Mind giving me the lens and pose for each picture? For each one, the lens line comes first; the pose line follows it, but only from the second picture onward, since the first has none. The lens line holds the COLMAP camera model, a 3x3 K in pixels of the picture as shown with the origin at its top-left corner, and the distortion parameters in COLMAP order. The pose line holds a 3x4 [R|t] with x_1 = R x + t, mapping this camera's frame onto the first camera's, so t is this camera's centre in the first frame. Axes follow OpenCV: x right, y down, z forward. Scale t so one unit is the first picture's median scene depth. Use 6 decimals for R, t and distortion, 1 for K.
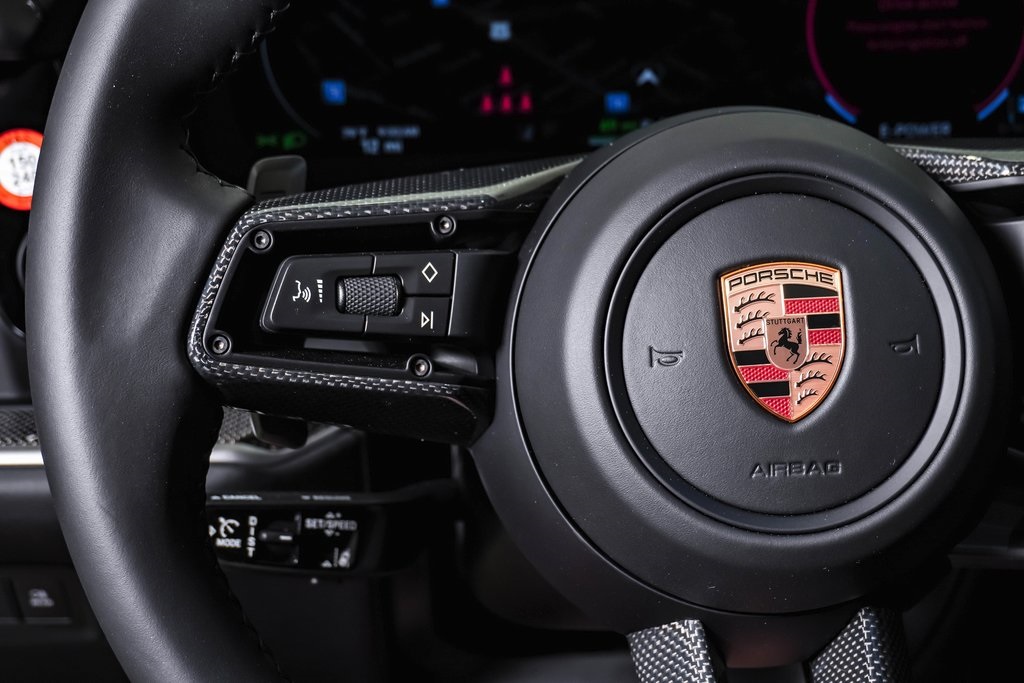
lens RADIAL K [[1832.8, 0, 512.0], [0, 1832.8, 341.5], [0, 0, 1]] dist [0.040834, -0.025033]
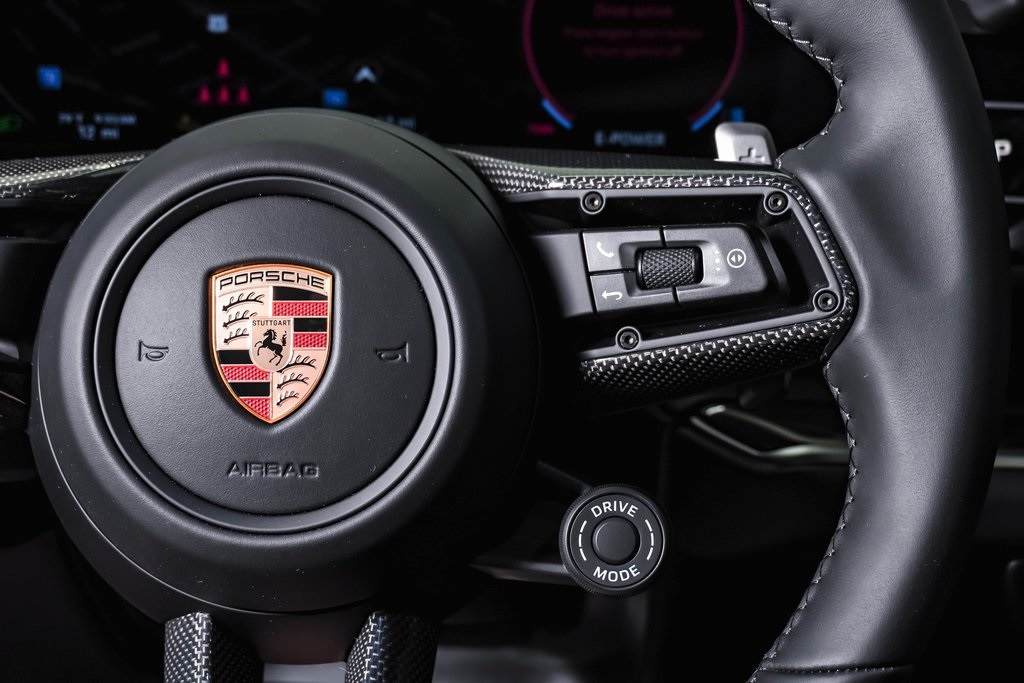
lens RADIAL K [[1832.8, 0, 512.0], [0, 1832.8, 341.5], [0, 0, 1]] dist [0.040834, -0.025033]
pose [[0.993290, 0.052174, -0.103210, 0.383833], [-0.051483, 0.998630, 0.009349, -0.016981], [0.103557, -0.003973, 0.994616, 0.011186]]
